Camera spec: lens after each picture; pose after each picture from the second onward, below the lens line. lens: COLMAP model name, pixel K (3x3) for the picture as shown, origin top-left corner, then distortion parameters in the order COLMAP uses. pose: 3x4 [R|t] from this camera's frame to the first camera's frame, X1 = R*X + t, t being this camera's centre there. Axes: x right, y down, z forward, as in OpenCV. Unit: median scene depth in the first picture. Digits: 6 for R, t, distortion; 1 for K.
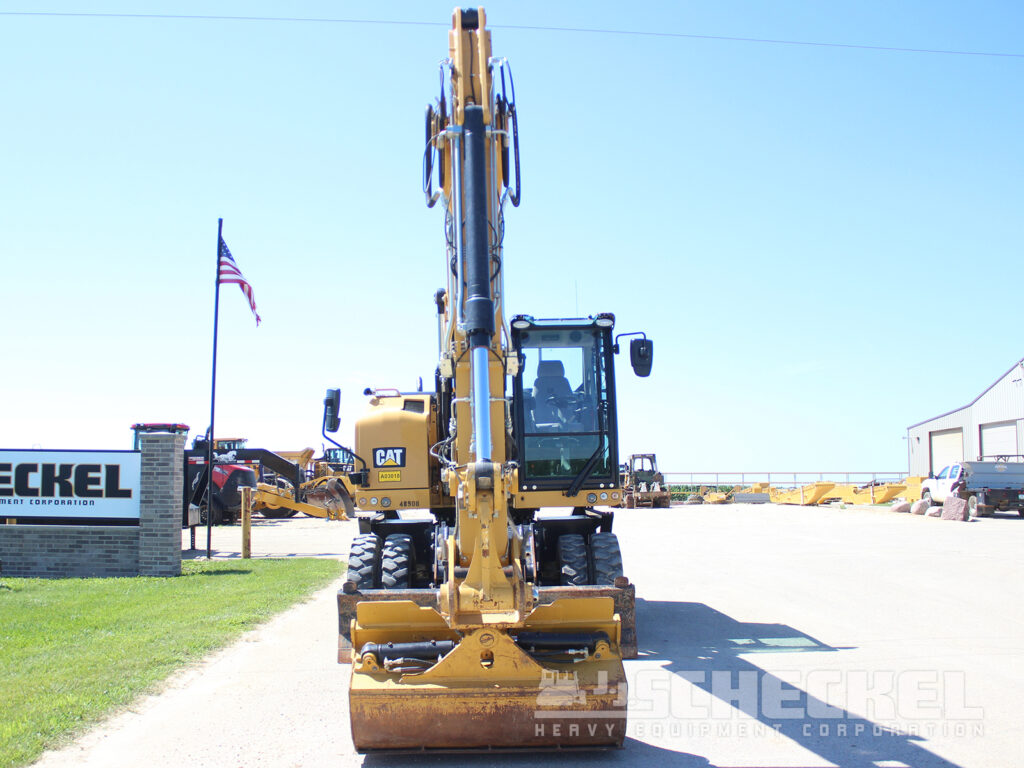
lens RADIAL K [[1080.0, 0, 476.1], [0, 1080.0, 441.3], [0, 0, 1]] dist [-0.128137, 0.000000]
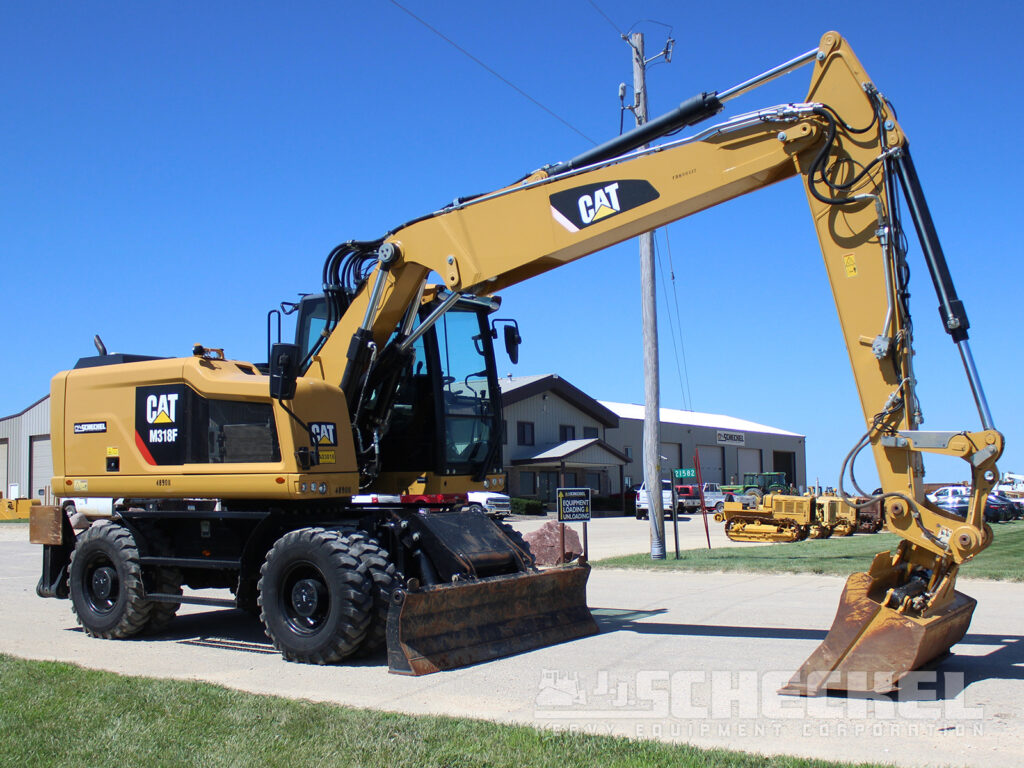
lens RADIAL K [[1190.9, 0, 569.3], [0, 1190.9, 422.0], [0, 0, 1]] dist [-0.139630, 0.000000]
pose [[0.514135, 0.046009, 0.856474, -0.762192], [-0.017155, 0.998912, -0.043363, 0.041783], [-0.857538, 0.007601, 0.514365, 0.374372]]
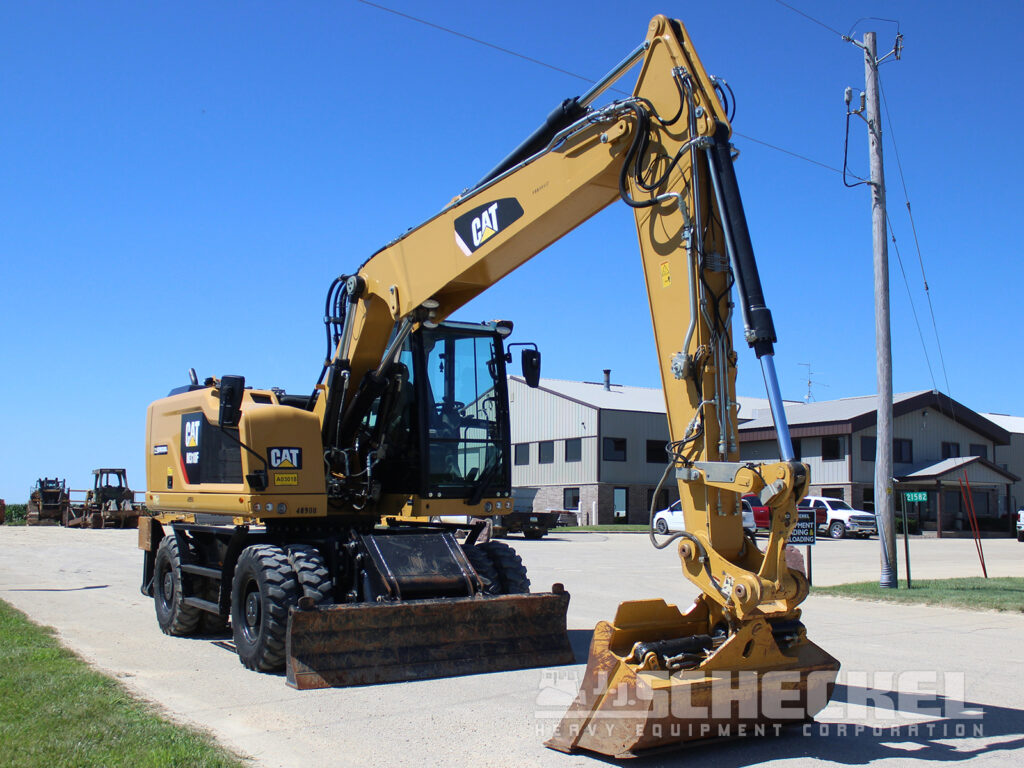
lens RADIAL K [[1149.1, 0, 532.1], [0, 1149.1, 440.2], [0, 0, 1]] dist [-0.133429, 0.000000]
pose [[0.821080, 0.044451, 0.569079, -0.450462], [-0.033417, 0.998997, -0.029818, 0.021526], [-0.569834, 0.005467, 0.821742, 0.111973]]
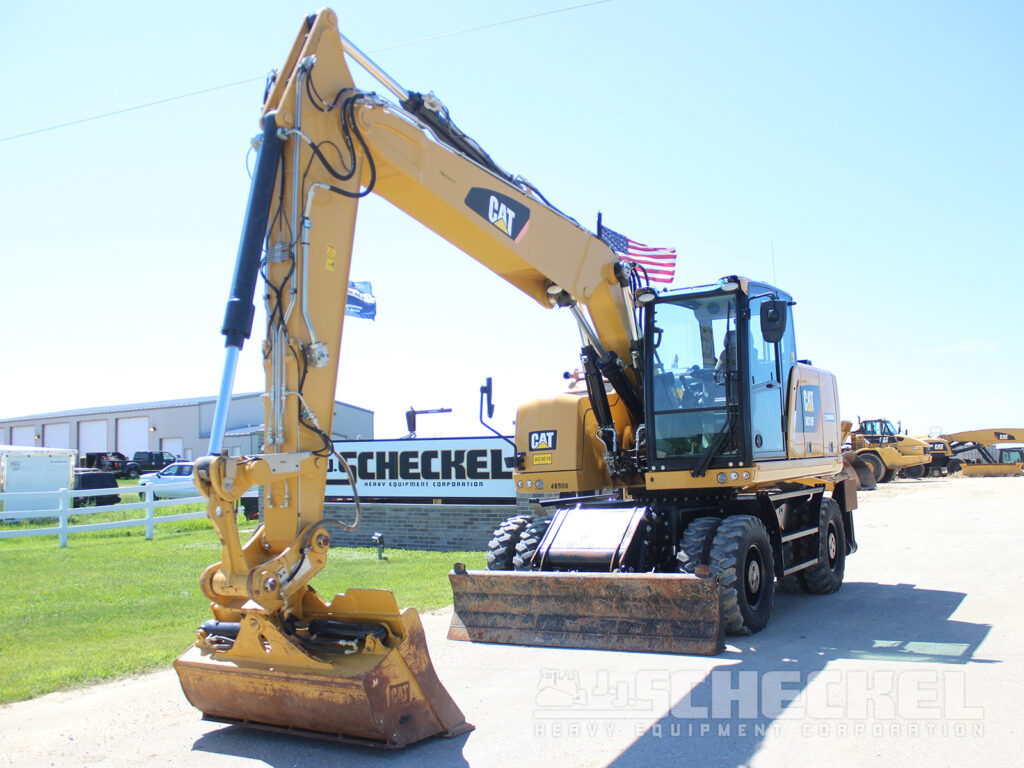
lens RADIAL K [[1035.6, 0, 517.2], [0, 1035.6, 415.4], [0, 0, 1]] dist [-0.111091, 0.000000]
pose [[0.856358, -0.043791, -0.514523, 0.404689], [0.043156, 0.998981, -0.013195, 0.003129], [0.514576, -0.010905, 0.857375, 0.150305]]
